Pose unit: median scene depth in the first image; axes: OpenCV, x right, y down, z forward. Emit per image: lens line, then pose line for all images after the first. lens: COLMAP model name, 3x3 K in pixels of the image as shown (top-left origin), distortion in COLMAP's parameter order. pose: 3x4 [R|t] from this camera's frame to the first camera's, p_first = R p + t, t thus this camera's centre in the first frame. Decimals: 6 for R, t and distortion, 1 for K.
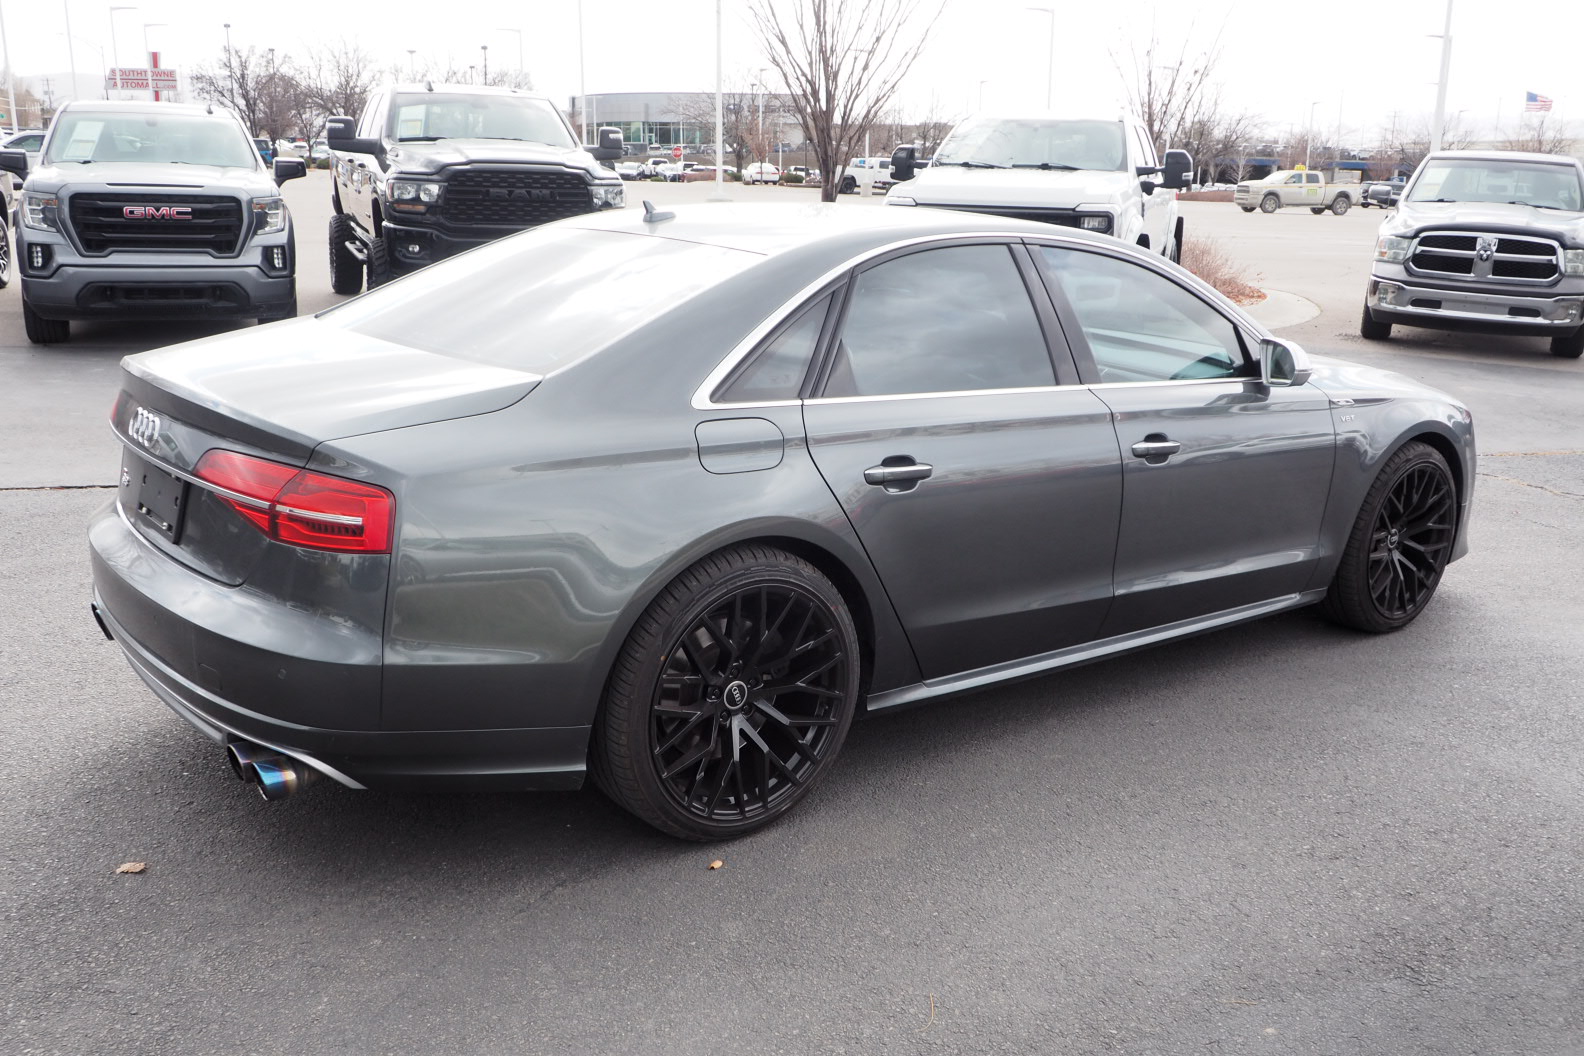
lens RADIAL K [[1377.8, 0, 792.9], [0, 1377.8, 549.9], [0, 0, 1]] dist [-0.010222, 0.005734]
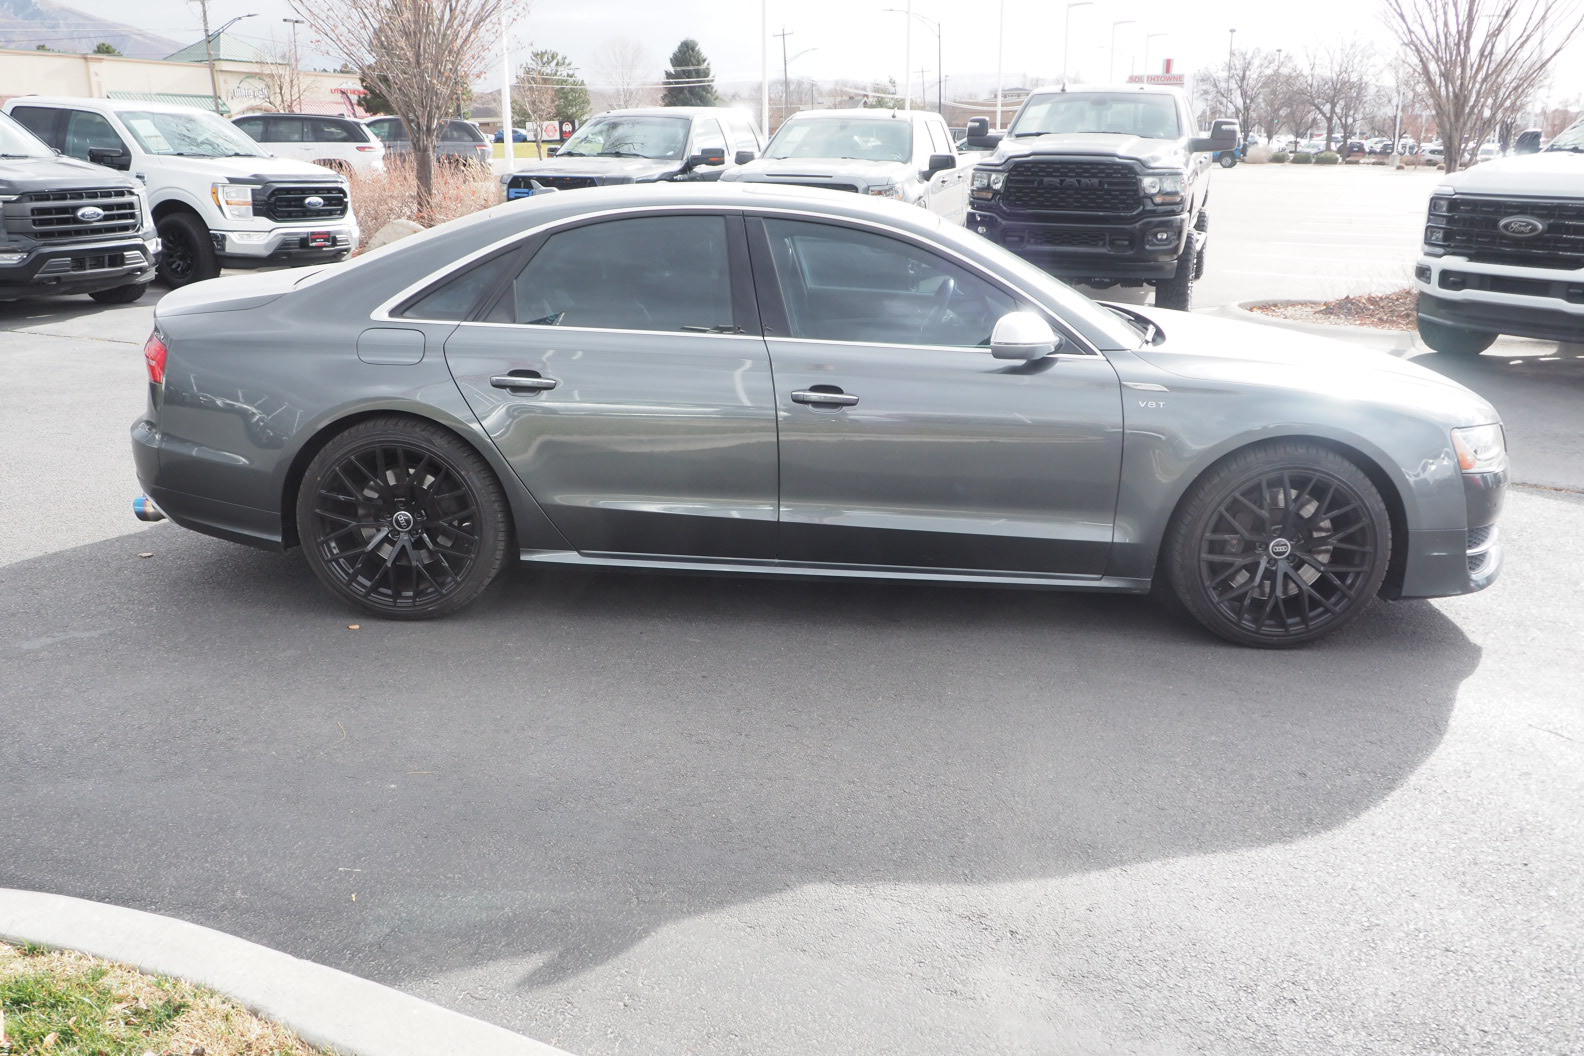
lens RADIAL K [[1334.0, 0, 808.2], [0, 1334.0, 526.5], [0, 0, 1]] dist [-0.008866, -0.003627]
pose [[0.766318, 0.157004, -0.622983, 0.352300], [-0.159615, 0.985803, 0.052102, -0.009111], [0.622319, 0.059511, 0.780499, 0.052255]]
